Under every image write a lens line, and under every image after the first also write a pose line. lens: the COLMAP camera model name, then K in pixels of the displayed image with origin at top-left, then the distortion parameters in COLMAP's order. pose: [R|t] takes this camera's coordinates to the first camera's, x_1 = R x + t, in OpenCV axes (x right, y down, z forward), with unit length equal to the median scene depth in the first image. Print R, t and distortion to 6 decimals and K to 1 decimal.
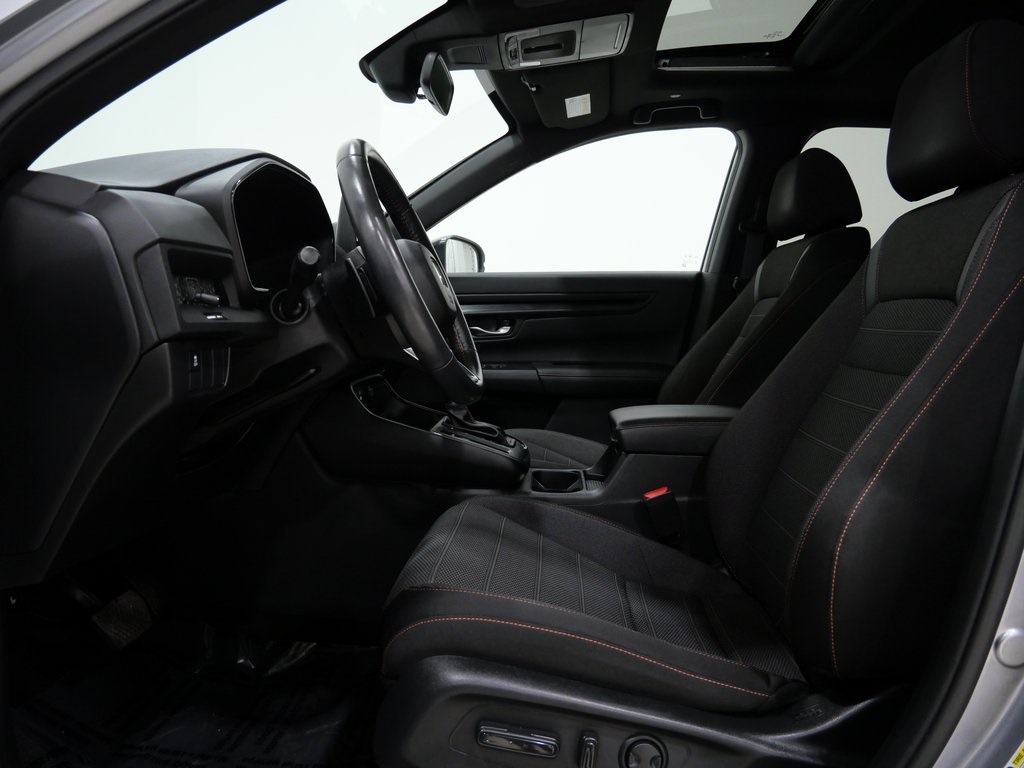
lens RADIAL K [[754.8, 0, 512.0], [0, 754.8, 384.0], [0, 0, 1]] dist [-0.038209, 0.003478]
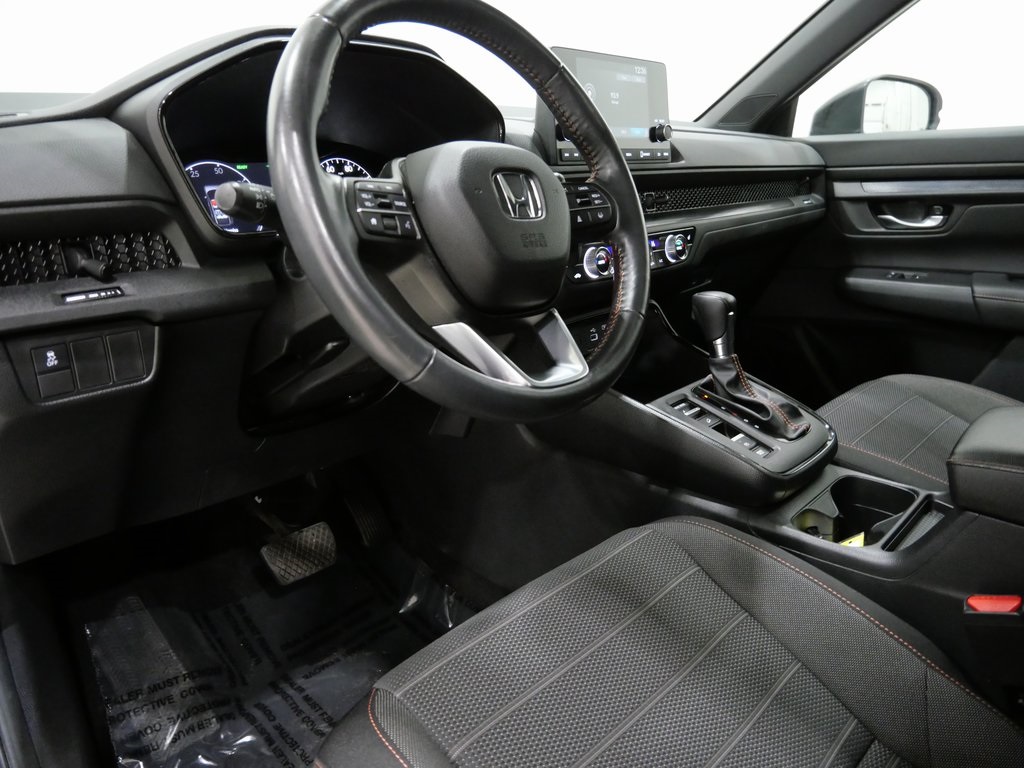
lens RADIAL K [[754.8, 0, 512.0], [0, 754.8, 384.0], [0, 0, 1]] dist [-0.038209, 0.003478]
pose [[0.761952, 0.159161, -0.627772, 0.209800], [-0.027626, 0.976437, 0.214028, -0.091555], [0.647045, -0.145736, 0.748394, 0.372455]]
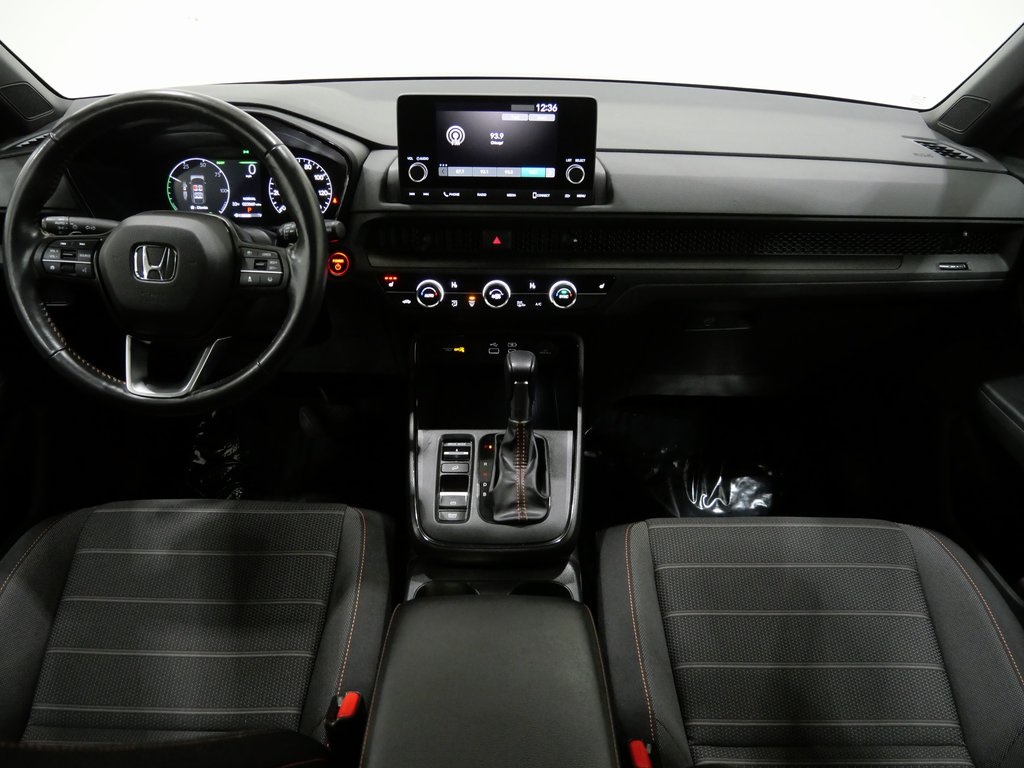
lens RADIAL K [[754.8, 0, 512.0], [0, 754.8, 384.0], [0, 0, 1]] dist [-0.038209, 0.003478]
pose [[0.051644, 0.484199, -0.873432, 0.536452], [-0.095803, 0.872968, 0.478277, -0.352659], [0.994060, 0.058977, 0.091472, 0.987316]]
